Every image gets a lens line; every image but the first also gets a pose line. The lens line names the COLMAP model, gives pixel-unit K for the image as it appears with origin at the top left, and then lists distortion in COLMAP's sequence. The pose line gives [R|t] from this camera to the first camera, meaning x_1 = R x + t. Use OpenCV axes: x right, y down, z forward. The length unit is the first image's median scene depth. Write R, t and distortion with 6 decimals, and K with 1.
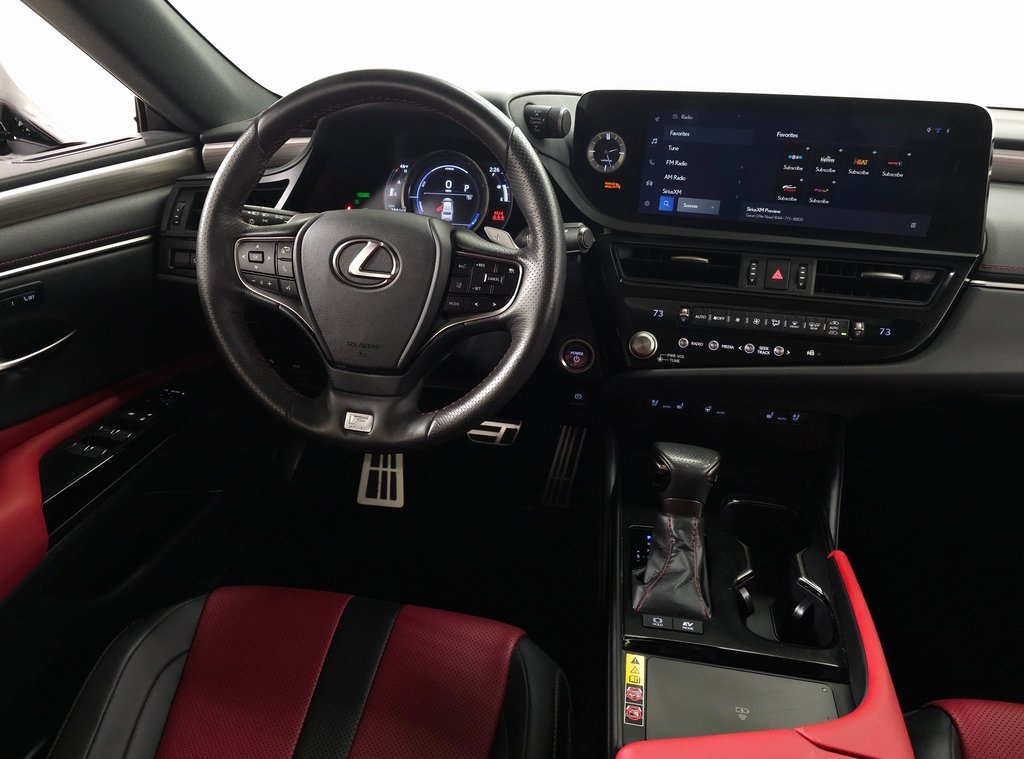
lens RADIAL K [[699.7, 0, 510.2], [0, 699.7, 385.7], [0, 0, 1]] dist [0.038633, -0.047428]
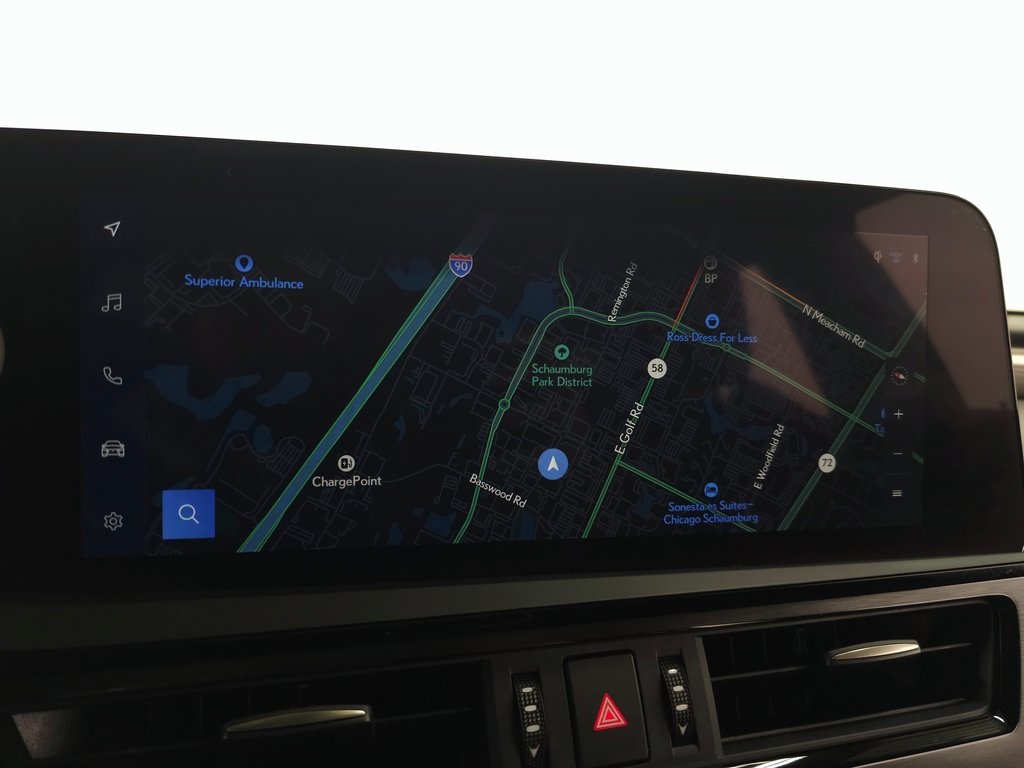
lens RADIAL K [[699.7, 0, 517.4], [0, 699.7, 376.5], [0, 0, 1]] dist [0.038633, -0.047428]
pose [[0.870230, -0.044953, 0.490591, 0.206538], [0.210902, 0.933955, -0.288529, -0.208355], [-0.445219, 0.354553, 0.822236, 0.714940]]
